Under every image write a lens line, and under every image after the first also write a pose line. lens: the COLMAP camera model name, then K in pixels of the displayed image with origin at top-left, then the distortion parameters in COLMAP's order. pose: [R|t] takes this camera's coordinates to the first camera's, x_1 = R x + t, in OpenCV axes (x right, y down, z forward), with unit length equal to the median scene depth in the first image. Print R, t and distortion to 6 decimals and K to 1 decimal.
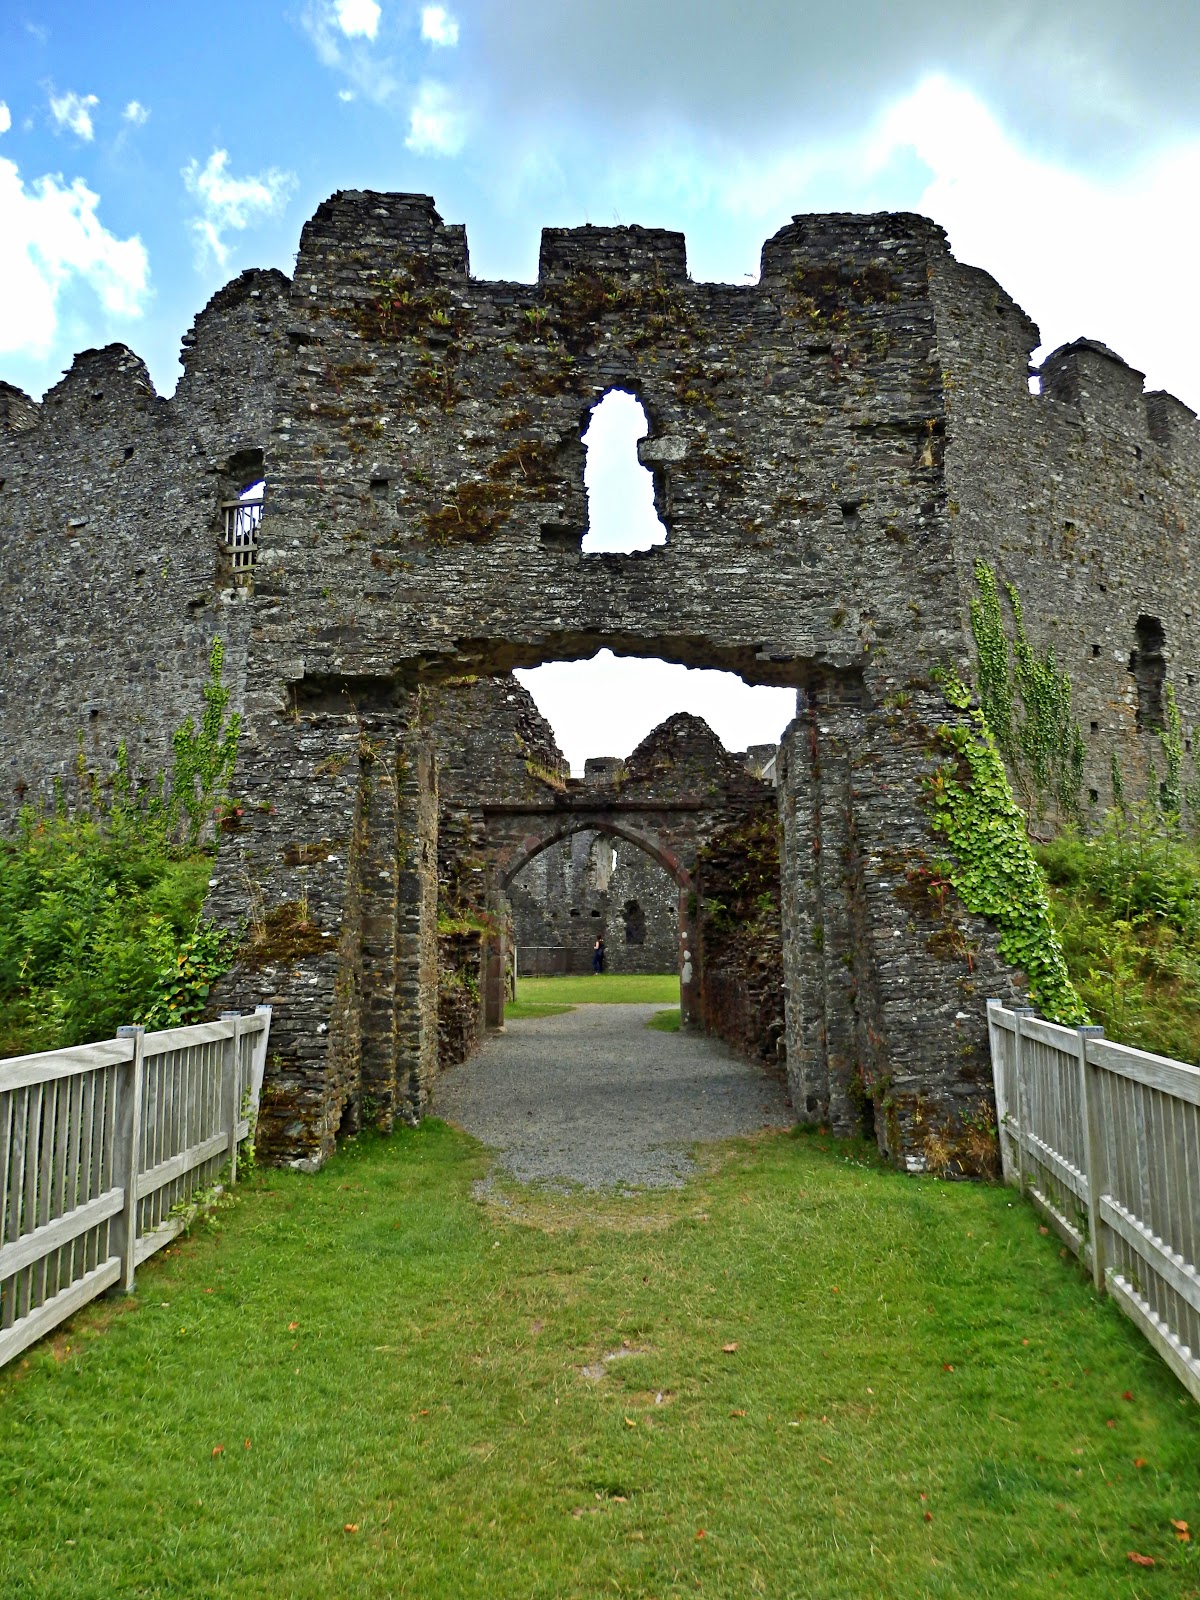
lens RADIAL K [[1031.1, 0, 608.2], [0, 1031.1, 794.0], [0, 0, 1]] dist [-0.006190, -0.001029]
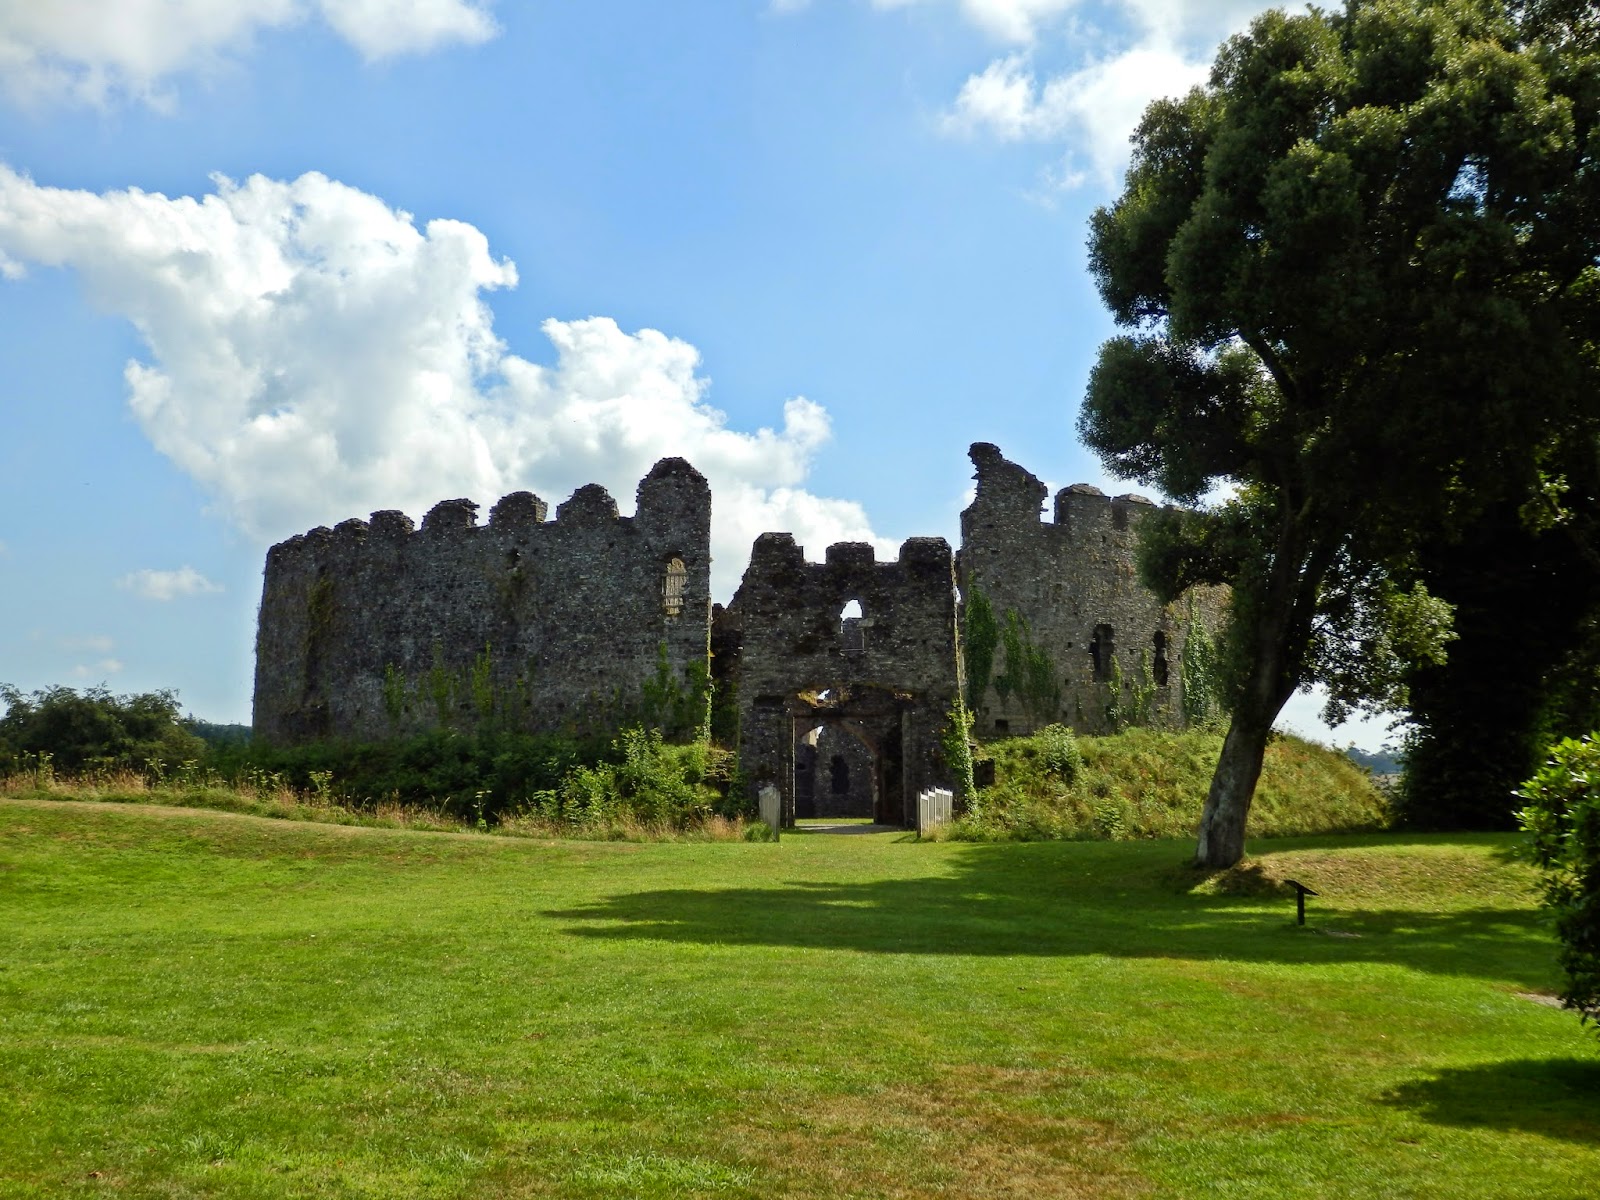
lens RADIAL K [[1624.5, 0, 794.6], [0, 1624.5, 599.0], [0, 0, 1]] dist [0.026084, 0.001971]
pose [[0.999921, 0.007515, 0.010074, -0.137555], [-0.007648, 0.999883, 0.013270, -0.294011], [-0.009973, -0.013346, 0.999861, -2.514465]]
